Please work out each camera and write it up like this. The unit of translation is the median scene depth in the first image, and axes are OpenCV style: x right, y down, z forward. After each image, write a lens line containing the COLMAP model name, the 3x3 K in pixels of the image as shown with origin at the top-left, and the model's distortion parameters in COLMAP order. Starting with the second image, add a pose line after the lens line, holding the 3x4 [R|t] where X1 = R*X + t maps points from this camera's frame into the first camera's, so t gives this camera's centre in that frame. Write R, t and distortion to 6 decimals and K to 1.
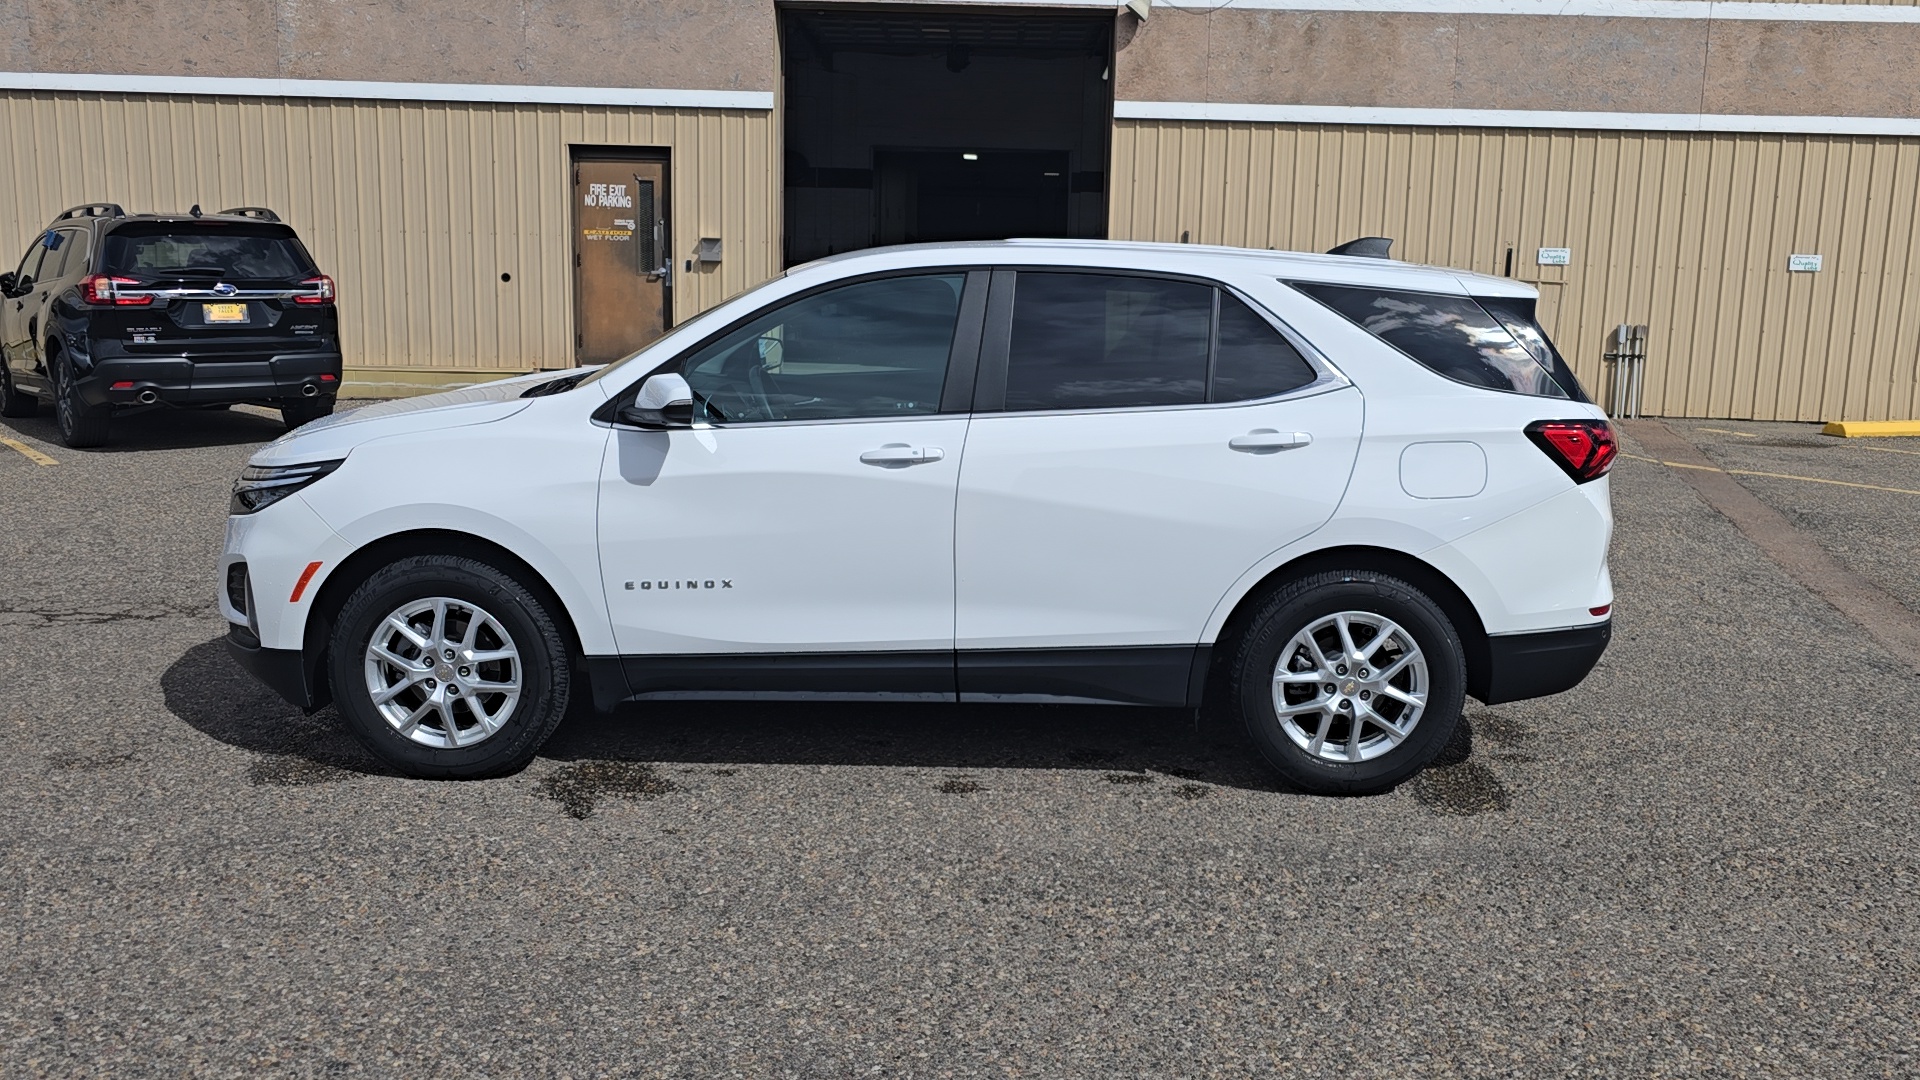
lens RADIAL K [[1592.2, 0, 974.1], [0, 1592.2, 546.6], [0, 0, 1]] dist [0.006934, -0.002008]
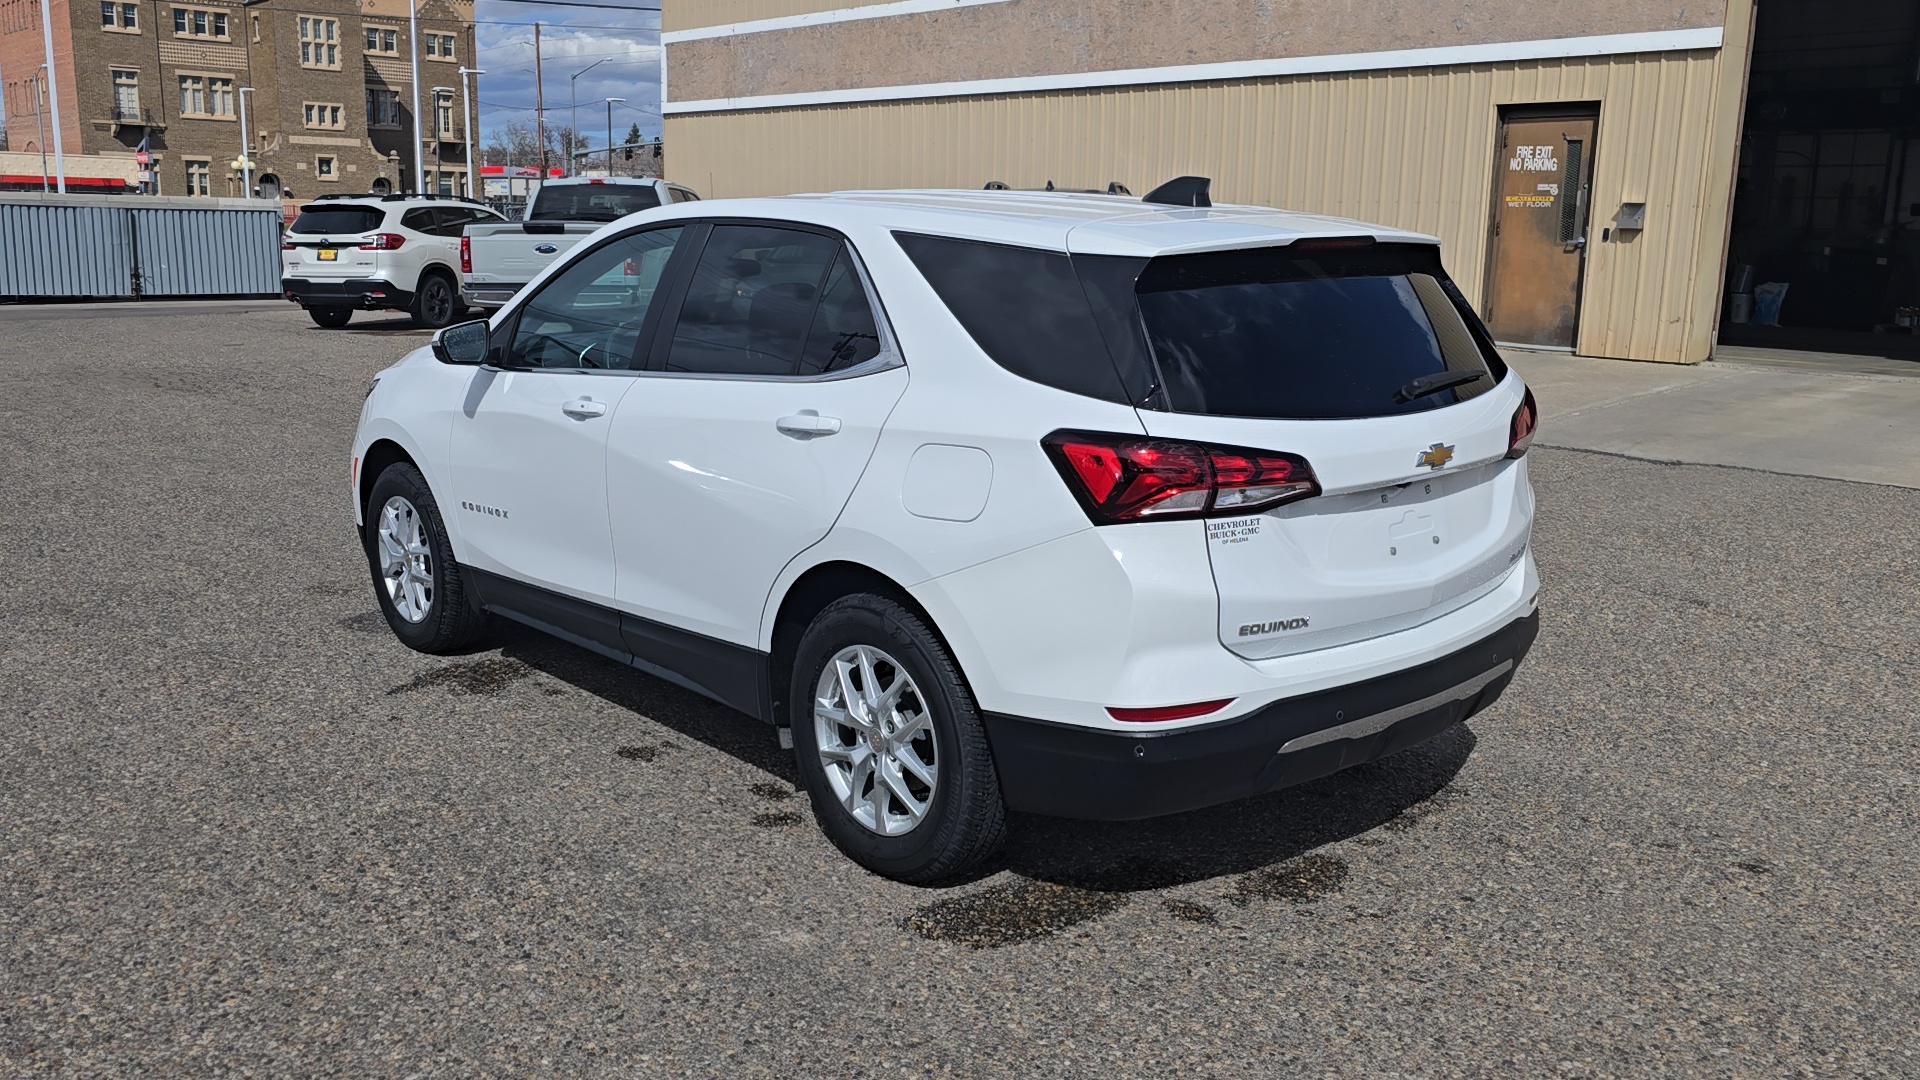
lens RADIAL K [[1592.2, 0, 974.1], [0, 1592.2, 546.6], [0, 0, 1]] dist [0.006934, -0.002008]
pose [[0.674374, 0.138960, -0.725196, 0.257302], [-0.128577, 0.989227, 0.069987, -0.021787], [0.727109, 0.046046, 0.684976, 0.147579]]
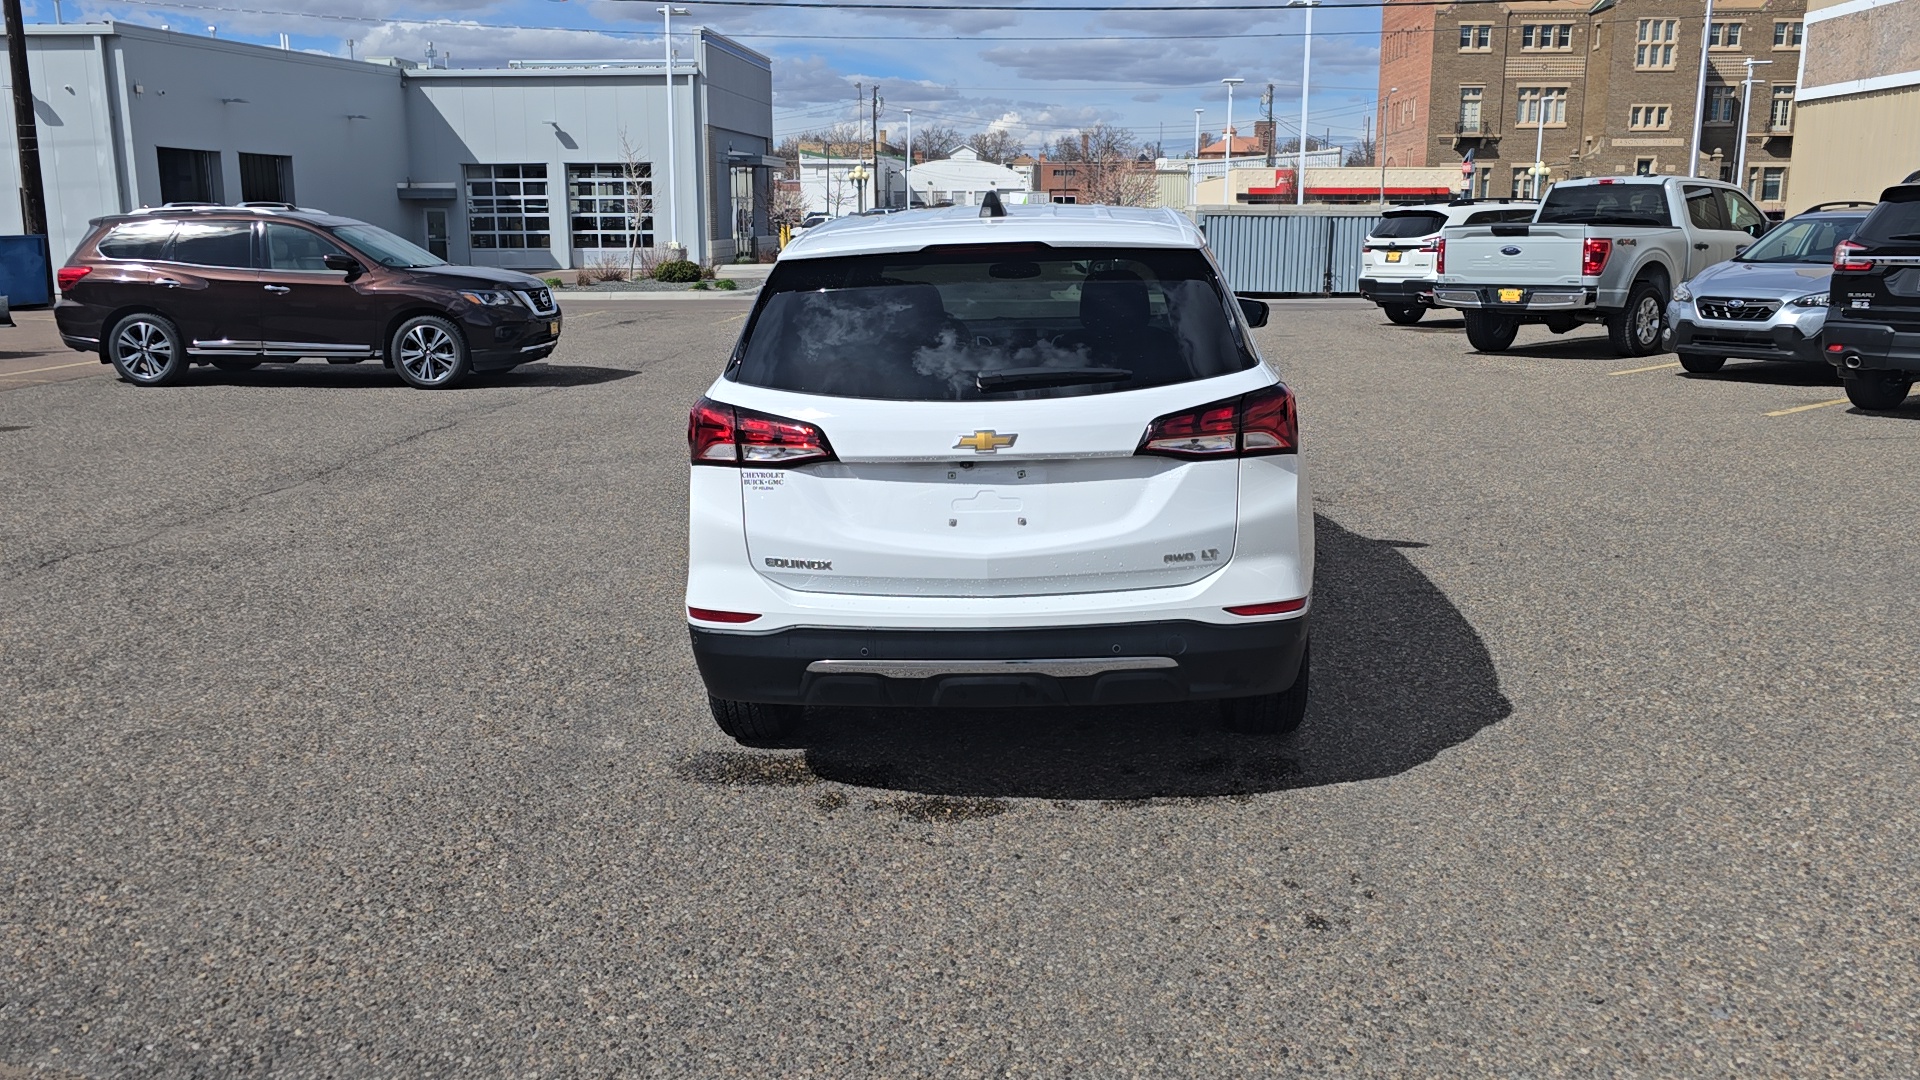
lens RADIAL K [[1592.2, 0, 974.1], [0, 1592.2, 546.6], [0, 0, 1]] dist [0.006934, -0.002008]
pose [[-0.058652, 0.184307, -0.981117, 0.387179], [-0.165619, 0.967393, 0.191630, -0.059572], [0.984444, 0.173731, -0.026215, 0.361401]]
